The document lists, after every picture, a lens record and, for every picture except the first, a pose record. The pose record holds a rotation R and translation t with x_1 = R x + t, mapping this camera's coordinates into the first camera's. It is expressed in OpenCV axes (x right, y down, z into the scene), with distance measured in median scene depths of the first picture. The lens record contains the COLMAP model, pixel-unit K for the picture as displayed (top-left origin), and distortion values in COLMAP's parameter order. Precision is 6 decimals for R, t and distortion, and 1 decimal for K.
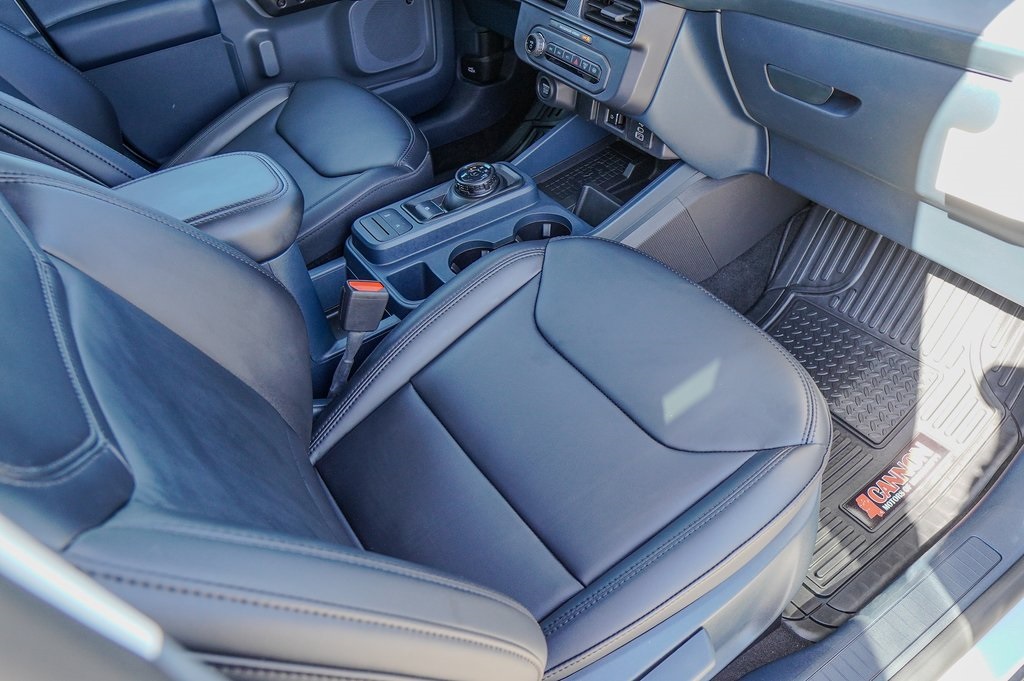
lens RADIAL K [[773.8, 0, 512.0], [0, 773.8, 340.5], [0, 0, 1]] dist [-0.103278, 0.003238]
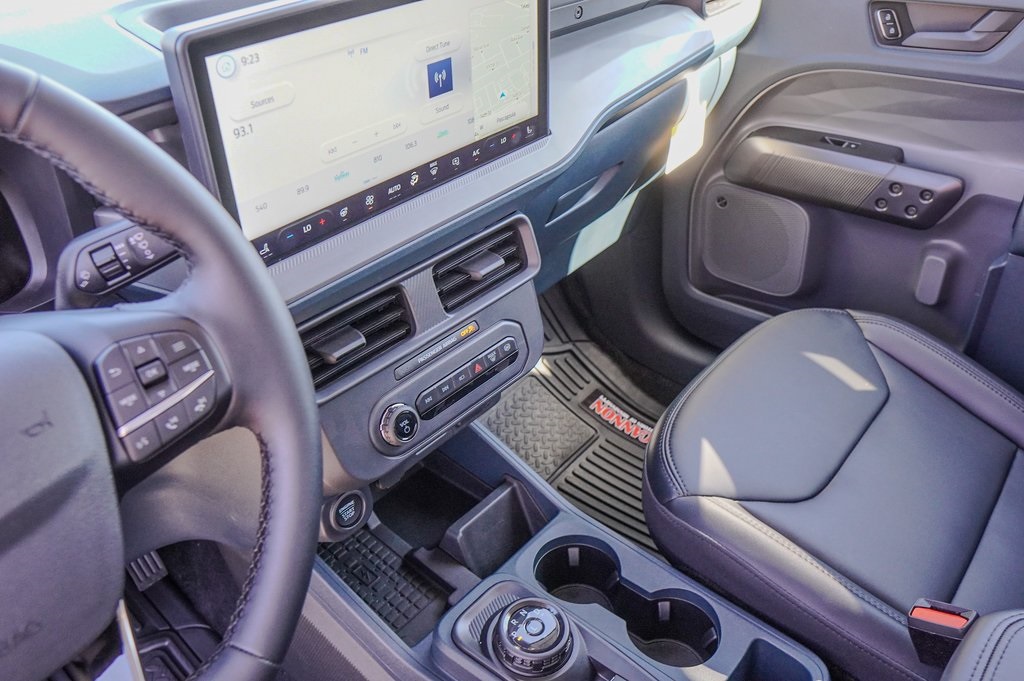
lens RADIAL K [[818.5, 0, 512.0], [0, 818.5, 340.5], [0, 0, 1]] dist [-0.113199, 0.070030]
pose [[-0.267213, -0.469615, 0.841462, -0.442345], [0.689378, 0.516975, 0.507438, -0.636081], [-0.673316, 0.715680, 0.185600, 0.754243]]
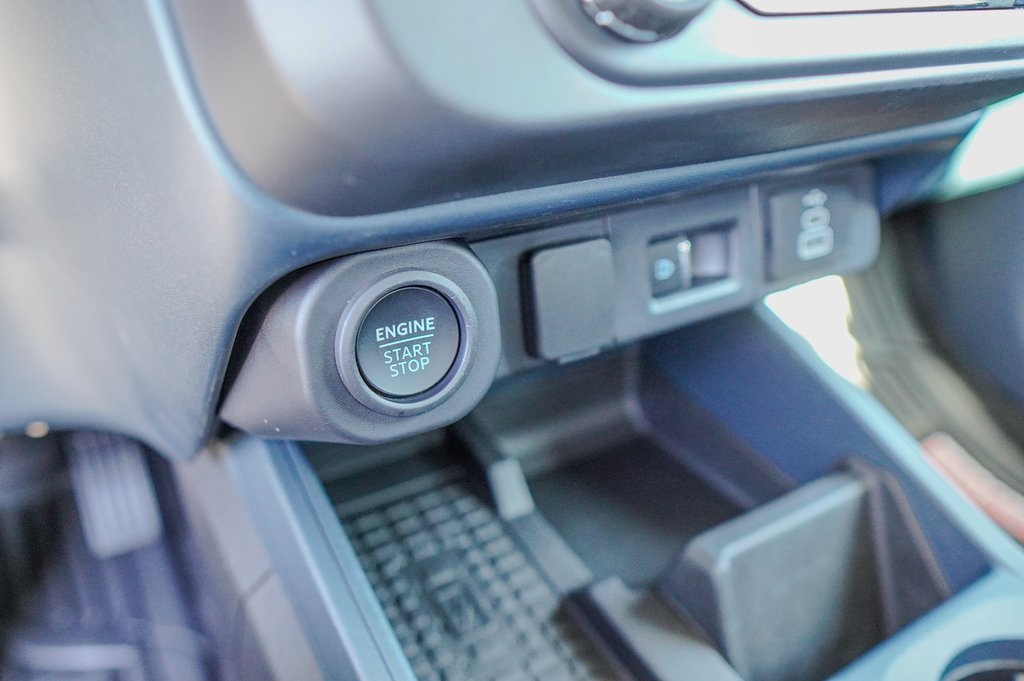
lens RADIAL K [[818.5, 0, 512.0], [0, 818.5, 340.5], [0, 0, 1]] dist [-0.113199, 0.070030]
pose [[0.043584, -0.382174, 0.923062, -0.121741], [0.675008, 0.692414, 0.254807, -0.376077], [-0.736522, 0.611969, 0.288149, 0.974027]]
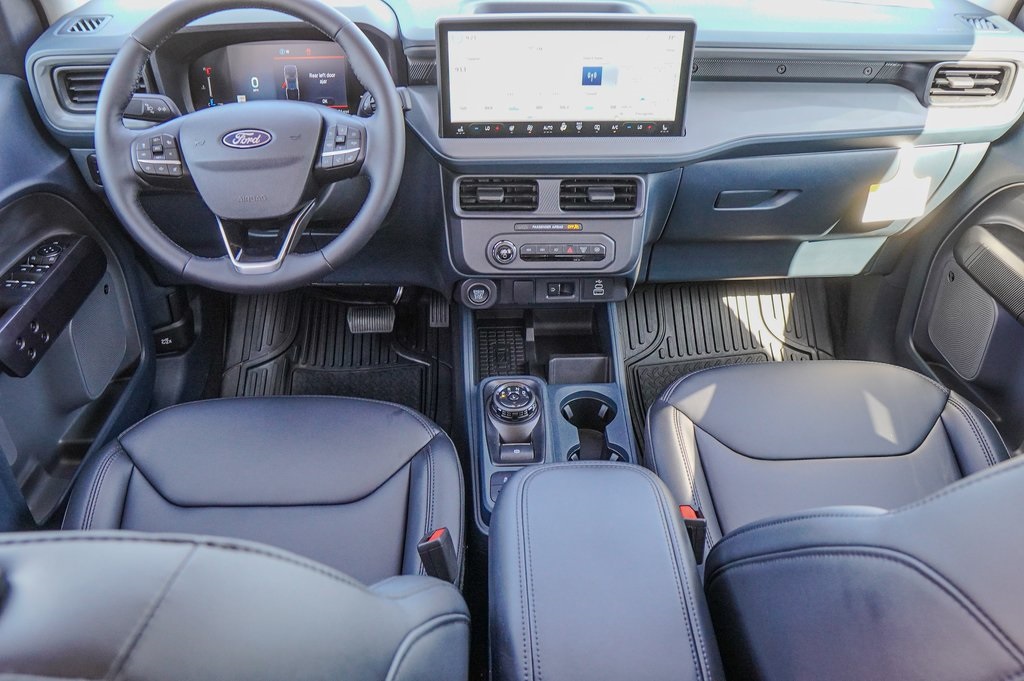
lens RADIAL K [[818.5, 0, 512.0], [0, 818.5, 340.5], [0, 0, 1]] dist [-0.113199, 0.070030]
pose [[0.517885, -0.422586, 0.743785, -0.770402], [0.545567, 0.832855, 0.093322, -0.370220], [-0.658902, 0.357454, 0.661872, 0.312424]]
